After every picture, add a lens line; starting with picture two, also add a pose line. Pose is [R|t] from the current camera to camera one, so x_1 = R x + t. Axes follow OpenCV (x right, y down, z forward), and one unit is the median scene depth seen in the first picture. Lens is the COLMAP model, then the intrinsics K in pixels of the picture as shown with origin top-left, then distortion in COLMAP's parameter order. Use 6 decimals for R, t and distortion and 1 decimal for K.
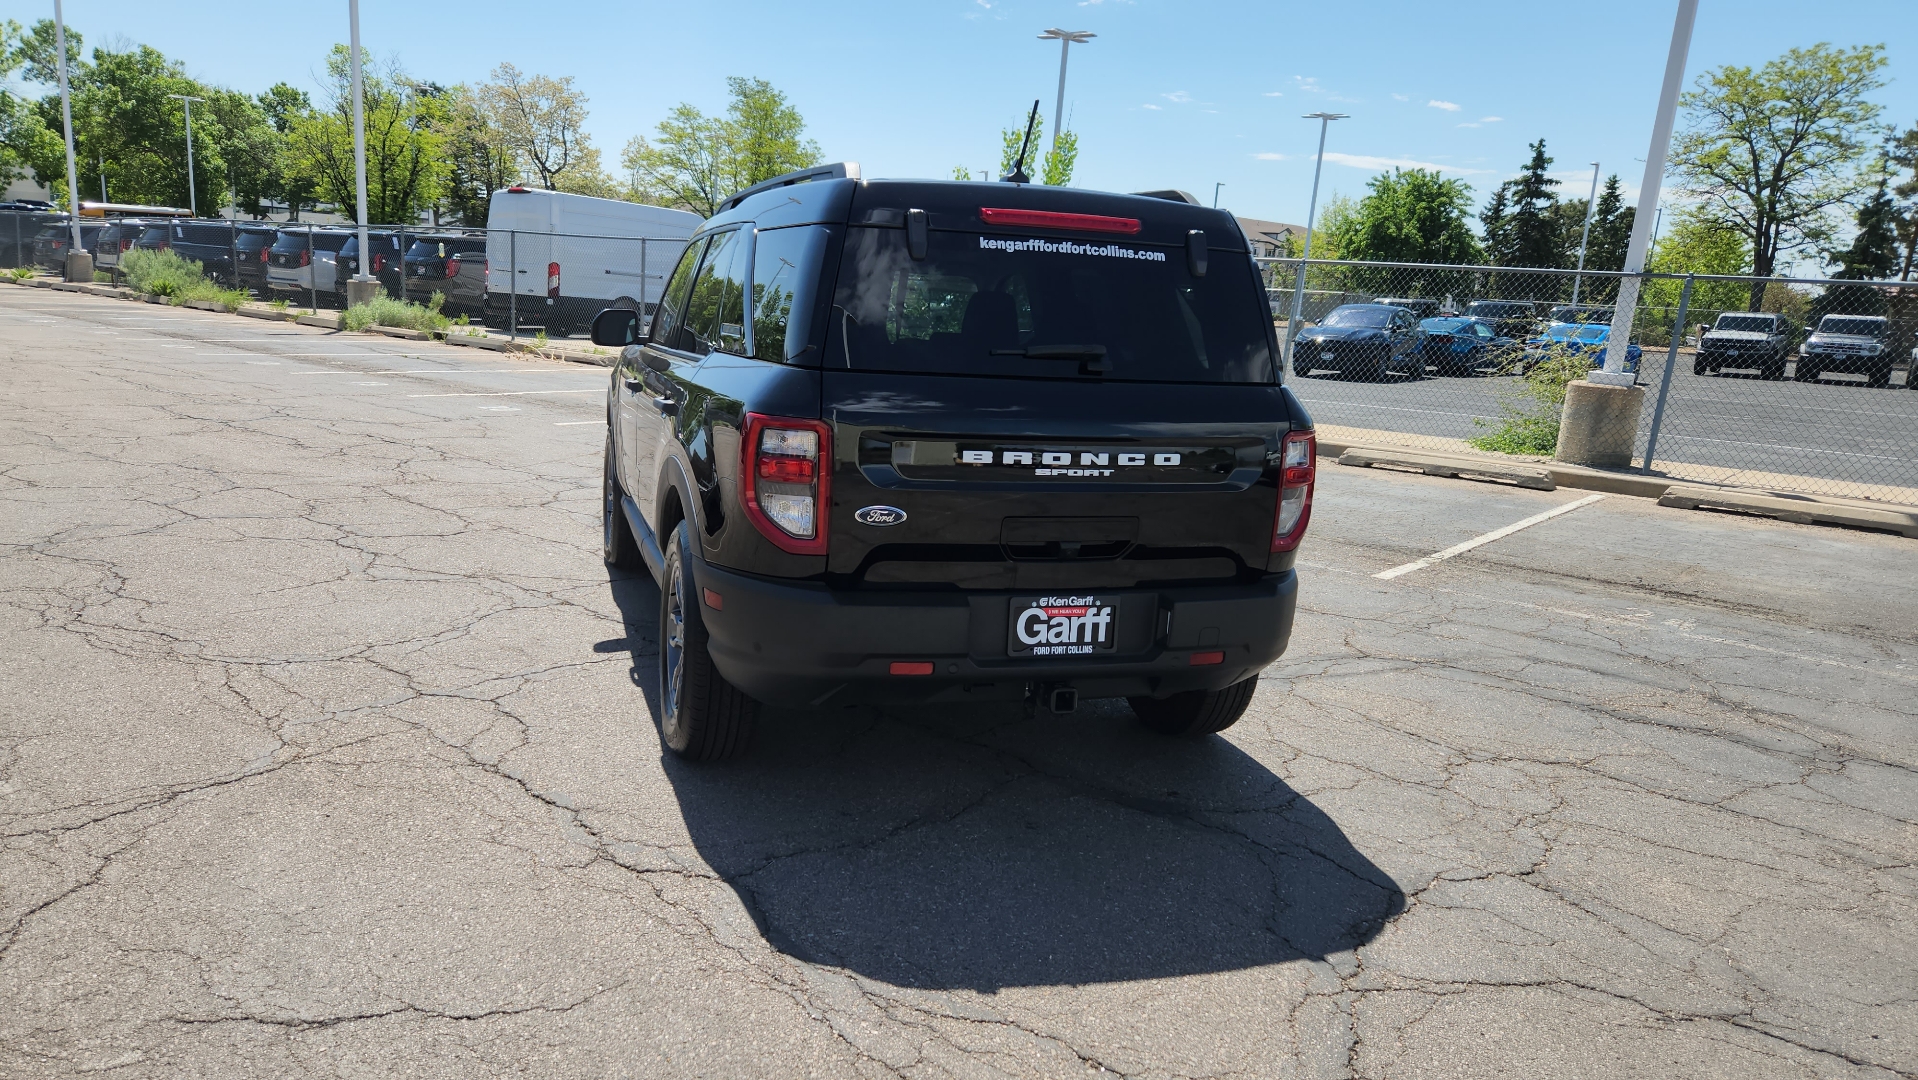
lens RADIAL K [[1287.1, 0, 931.1], [0, 1287.1, 551.7], [0, 0, 1]] dist [0.066875, -0.051664]
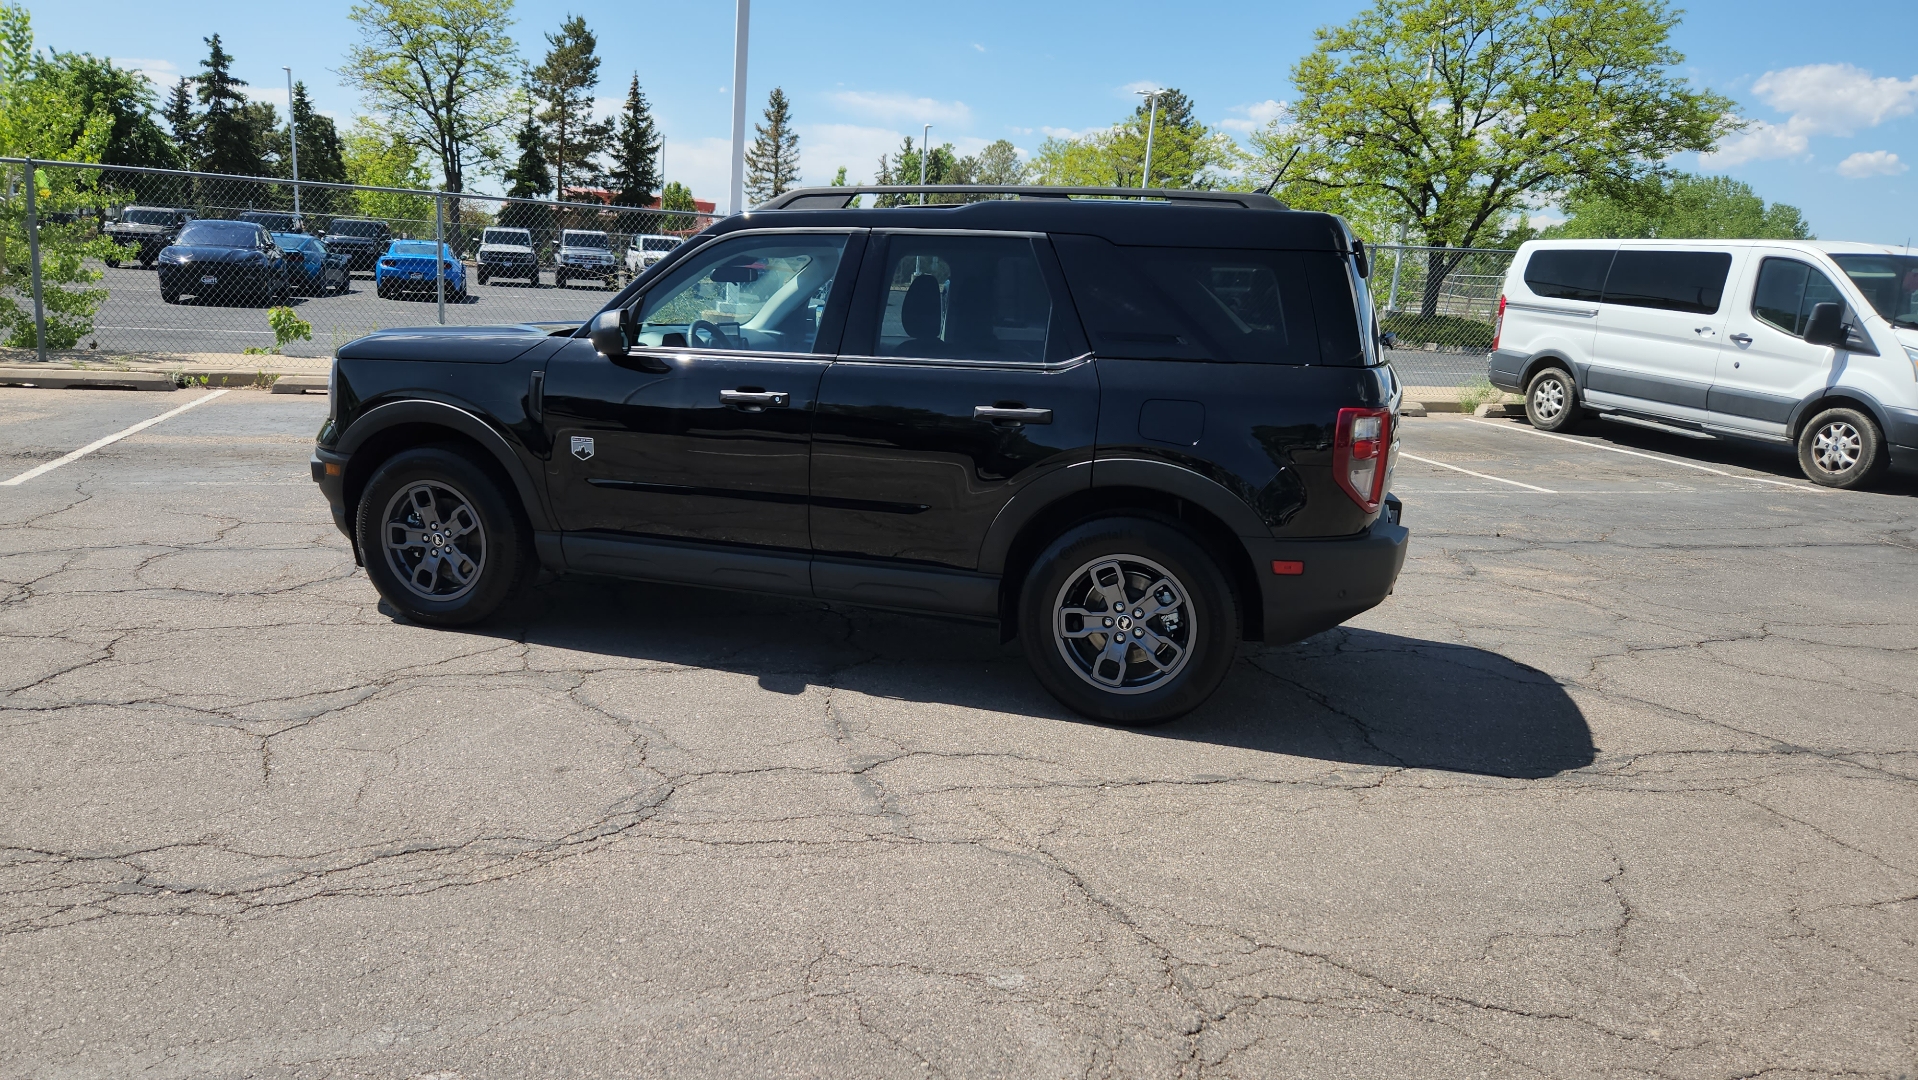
lens RADIAL K [[1287.1, 0, 923.7], [0, 1287.1, 559.0], [0, 0, 1]] dist [0.066875, -0.051664]
pose [[0.578396, -0.208375, 0.788694, -0.899463], [0.147056, 0.977620, 0.150445, -0.138570], [-0.802392, 0.028965, 0.596094, 0.379868]]
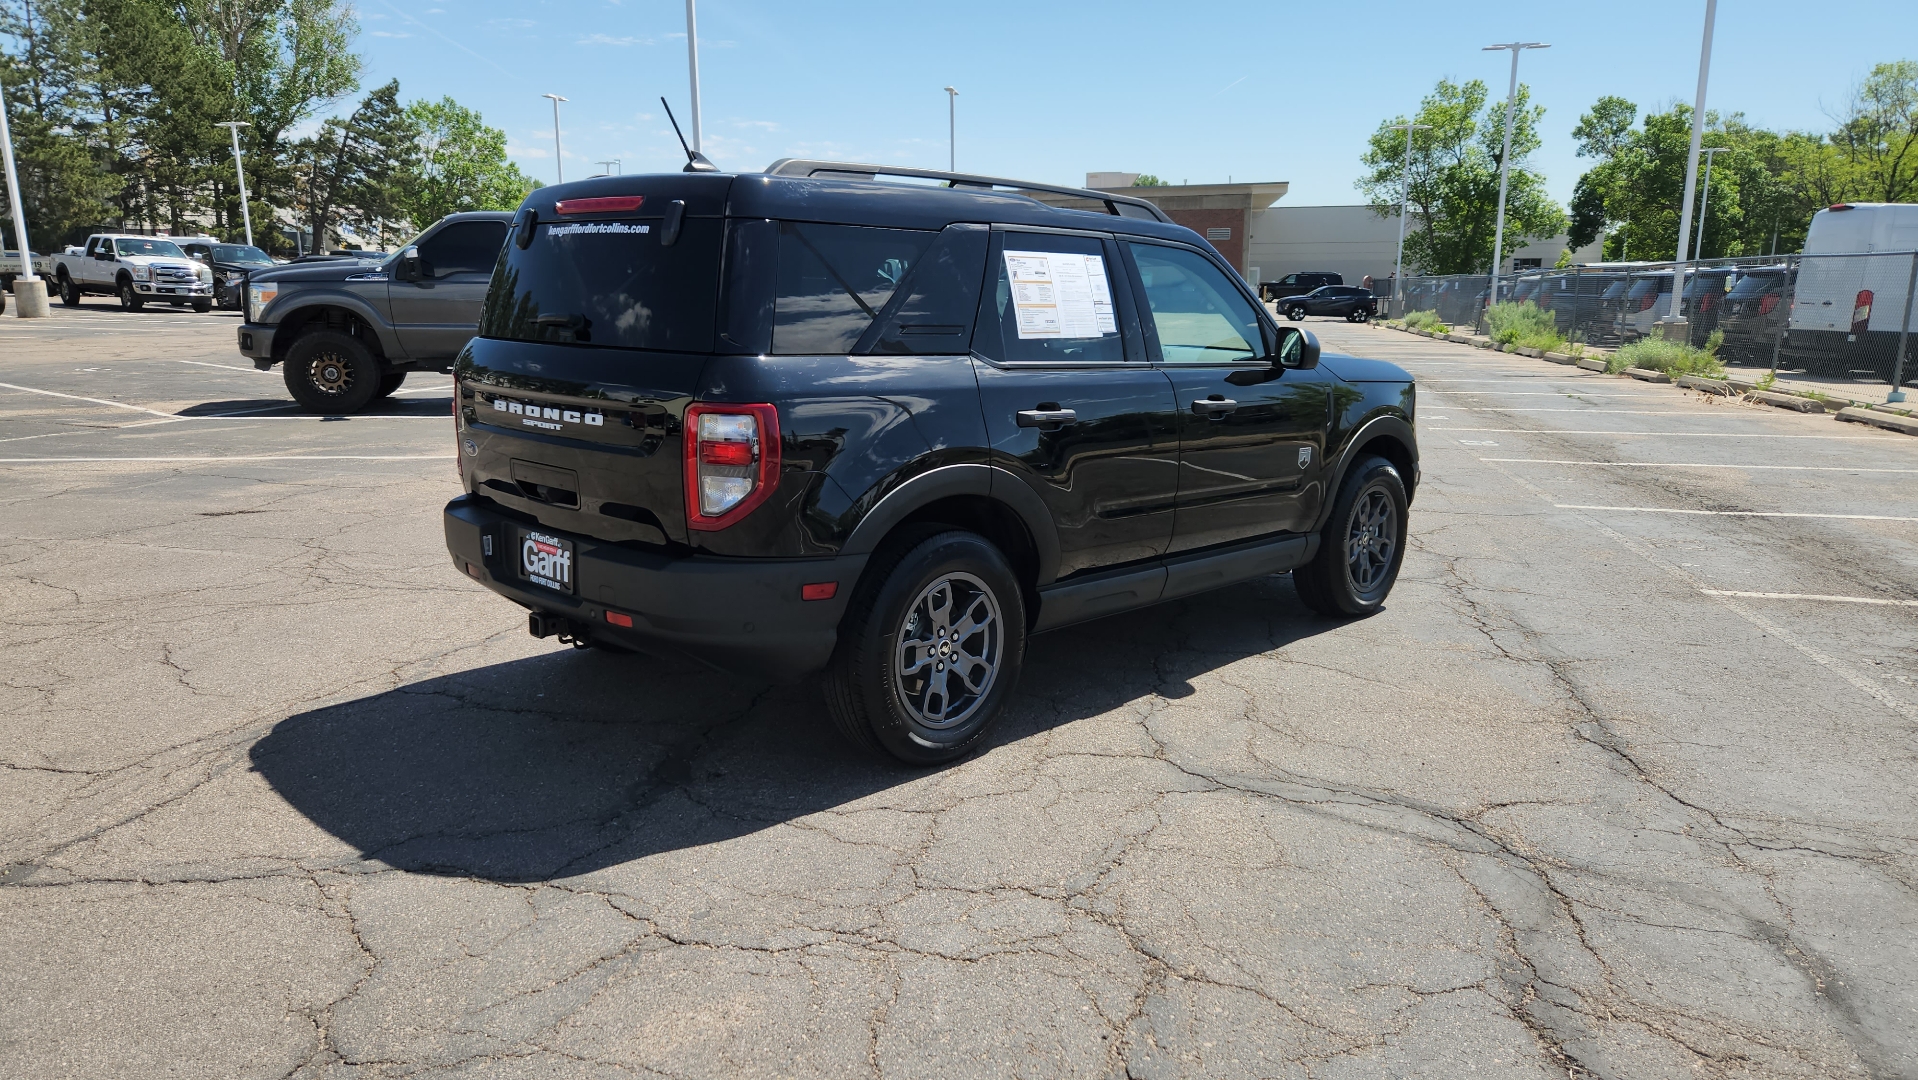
lens RADIAL K [[1287.1, 0, 912.7], [0, 1287.1, 556.4], [0, 0, 1]] dist [0.066875, -0.051664]
pose [[0.463569, 0.130367, -0.876418, 0.850857], [-0.163958, 0.984656, 0.059744, -0.045967], [0.870759, 0.116000, 0.477831, 0.500300]]
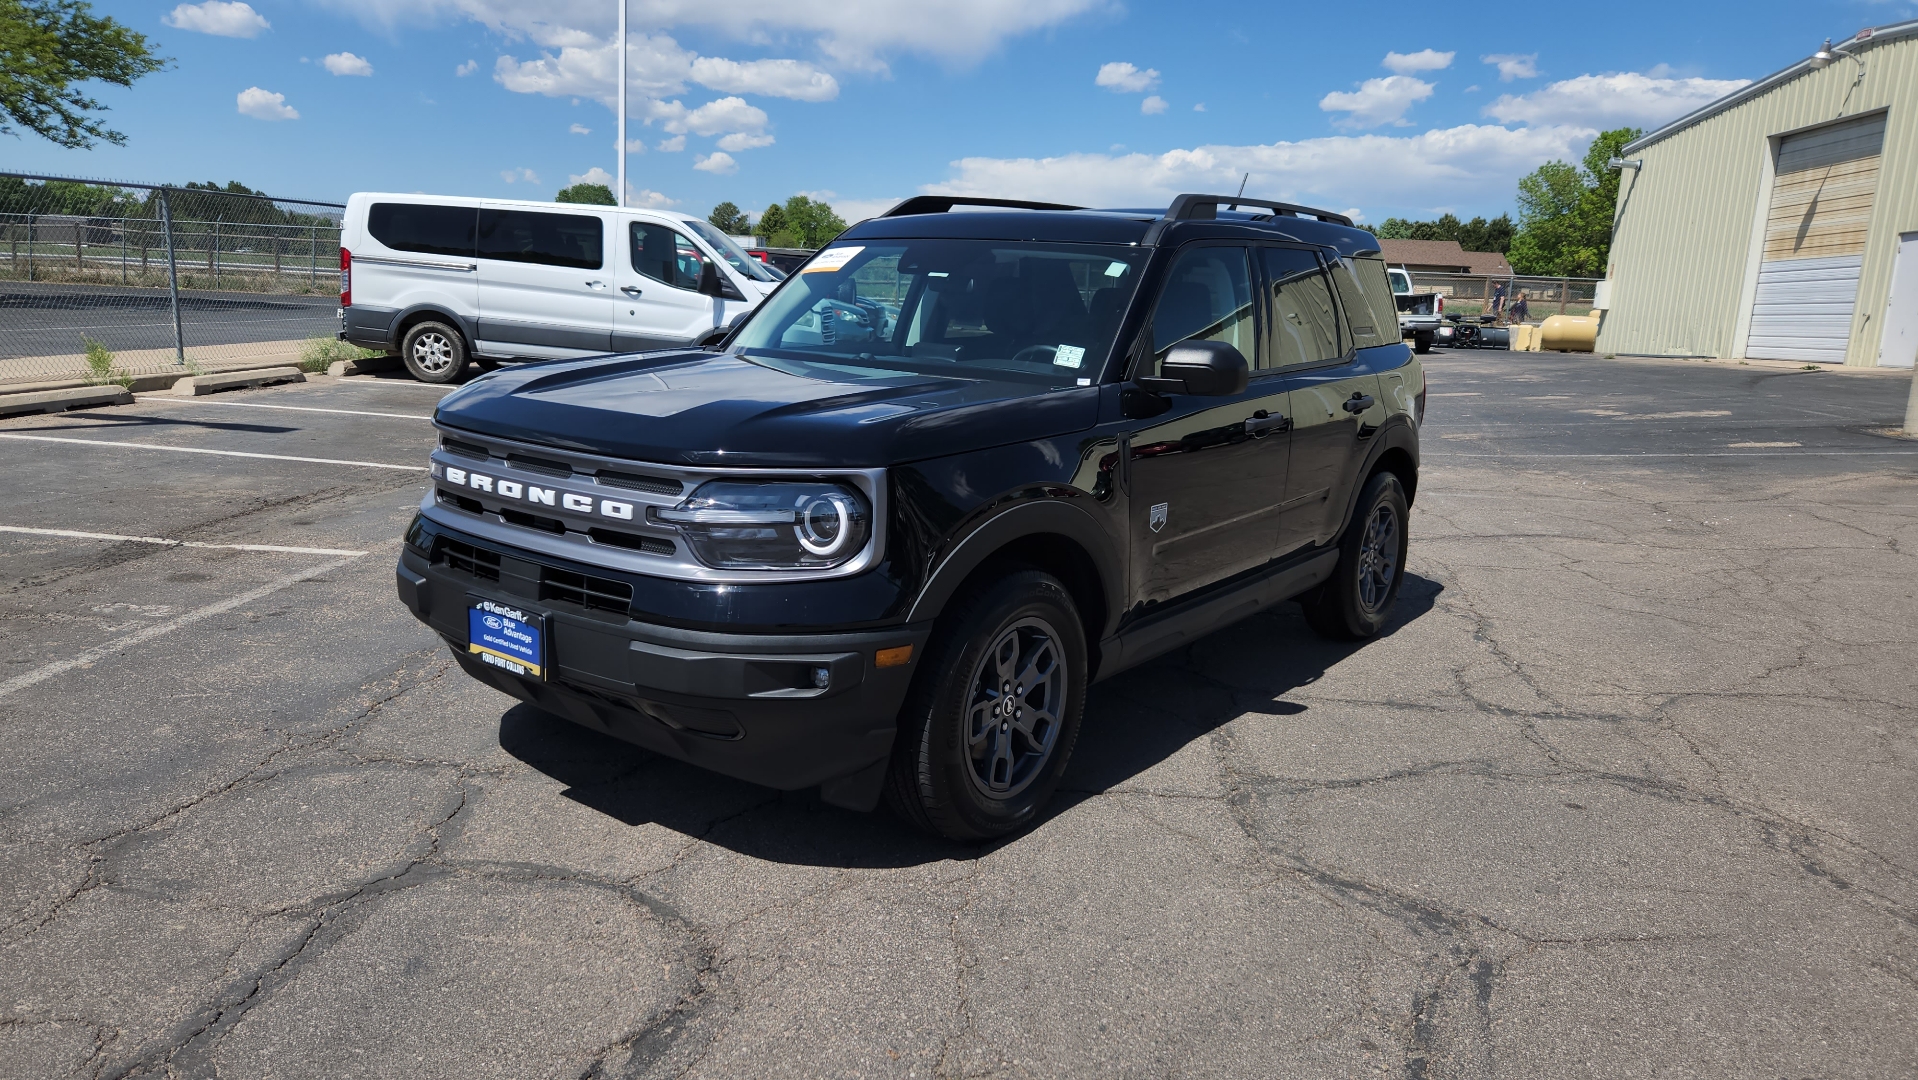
lens RADIAL K [[1290.8, 0, 935.3], [0, 1290.8, 531.1], [0, 0, 1]] dist [0.055022, -0.034187]
pose [[-0.564206, -0.236584, 0.791012, -0.804120], [0.089525, 0.934886, 0.343472, -0.376290], [-0.820766, 0.264604, -0.506288, 1.639413]]
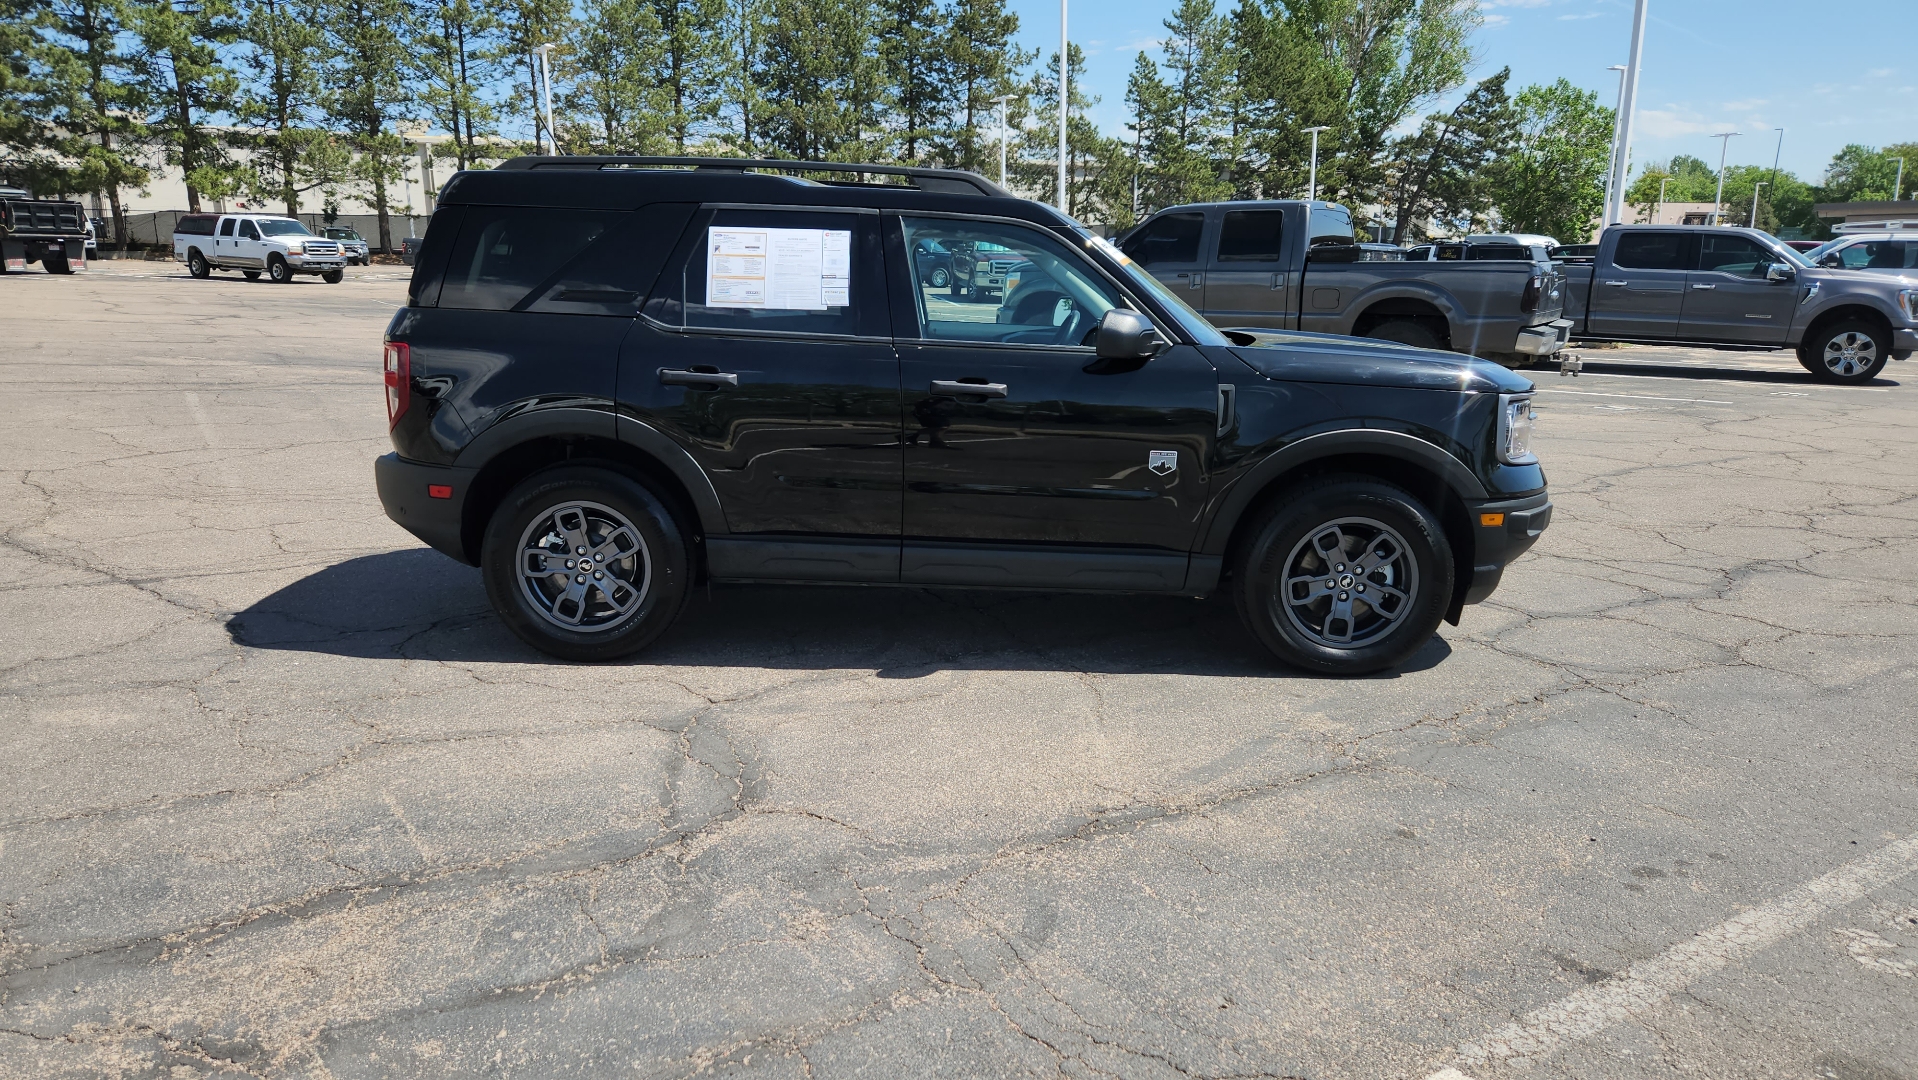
lens RADIAL K [[1286.8, 0, 923.0], [0, 1286.8, 563.5], [0, 0, 1]] dist [0.067221, -0.052407]
pose [[-0.309546, 0.153812, -0.938362, 0.978509], [-0.223102, 0.947536, 0.228913, -0.214422], [0.924341, 0.280210, -0.258990, 1.357601]]
